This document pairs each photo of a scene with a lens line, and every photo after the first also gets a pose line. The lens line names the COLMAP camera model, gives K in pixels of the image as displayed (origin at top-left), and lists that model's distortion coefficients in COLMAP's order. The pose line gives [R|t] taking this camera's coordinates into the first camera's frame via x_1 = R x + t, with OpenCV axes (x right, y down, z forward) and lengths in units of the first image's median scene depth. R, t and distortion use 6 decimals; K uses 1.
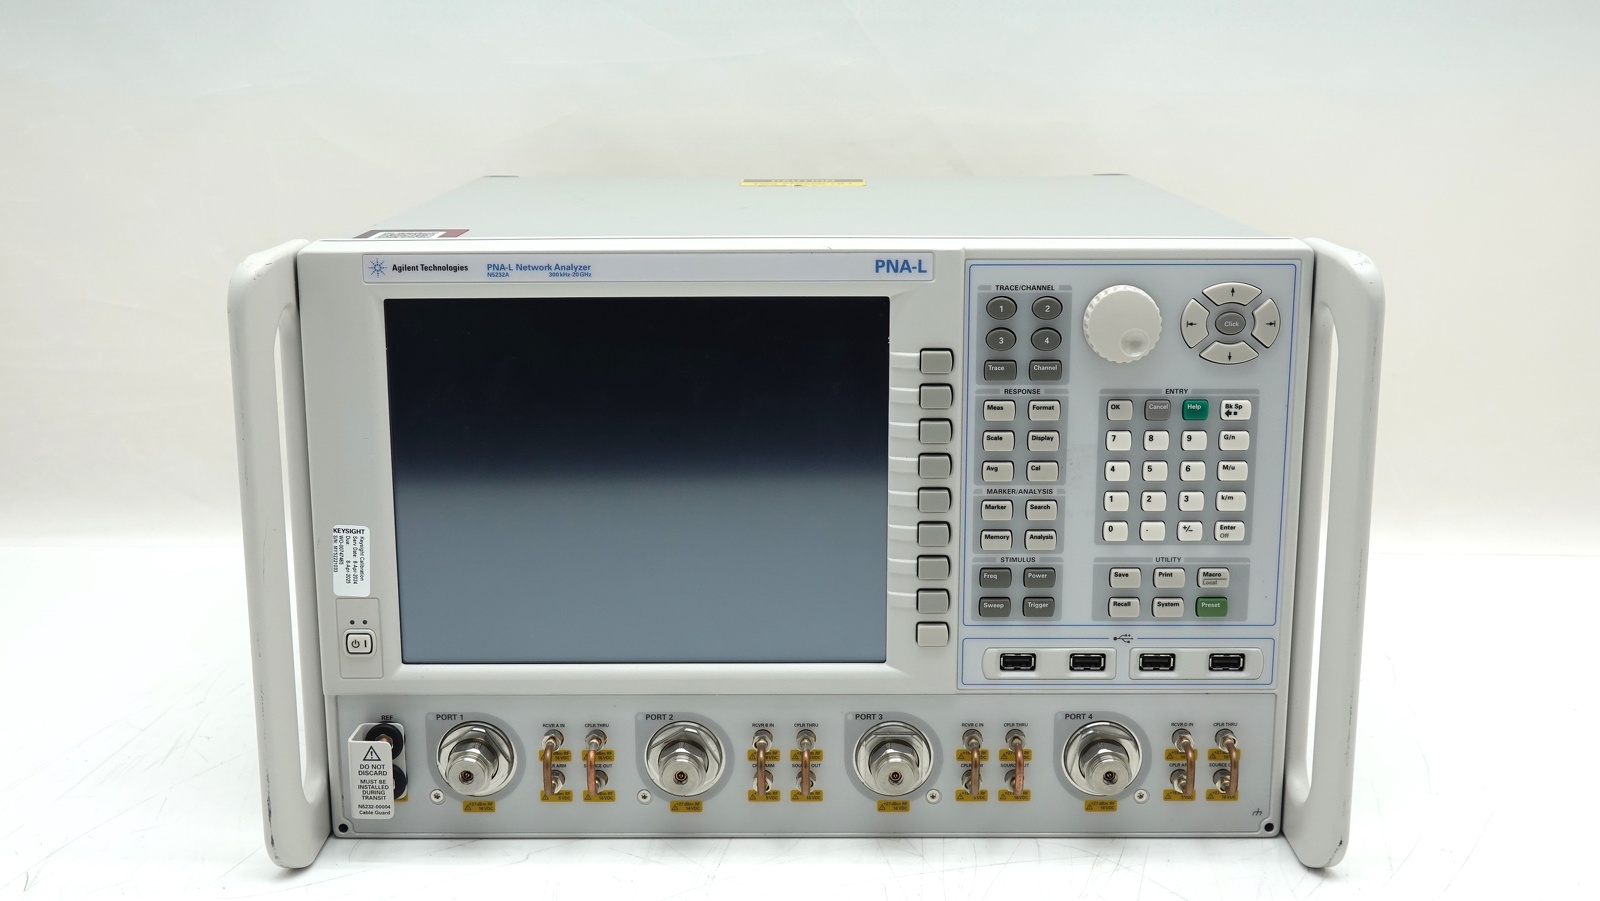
lens RADIAL K [[1938.4, 0, 793.2], [0, 1938.4, 451.0], [0, 0, 1]] dist [0.021271, 0.000000]
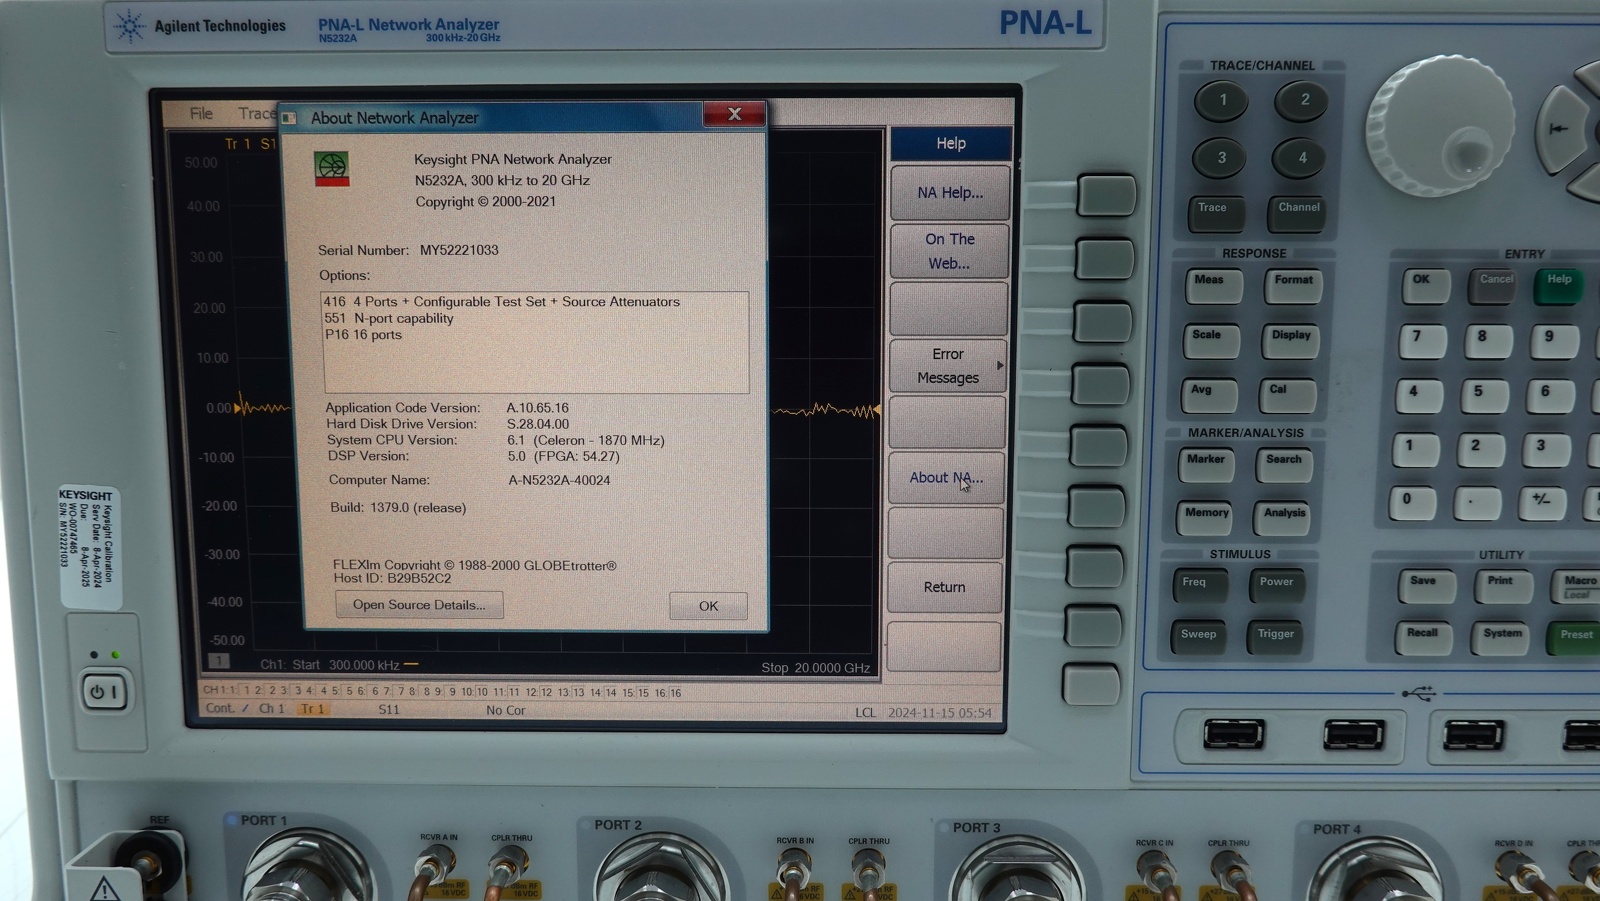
lens RADIAL K [[1348.2, 0, 801.6], [0, 1348.2, 451.9], [0, 0, 1]] dist [-0.013511, -0.012905]
pose [[0.999941, 0.006173, -0.008963, -0.010976], [-0.006995, 0.995472, -0.094801, 0.064838], [0.008338, 0.094858, 0.995456, 0.600275]]
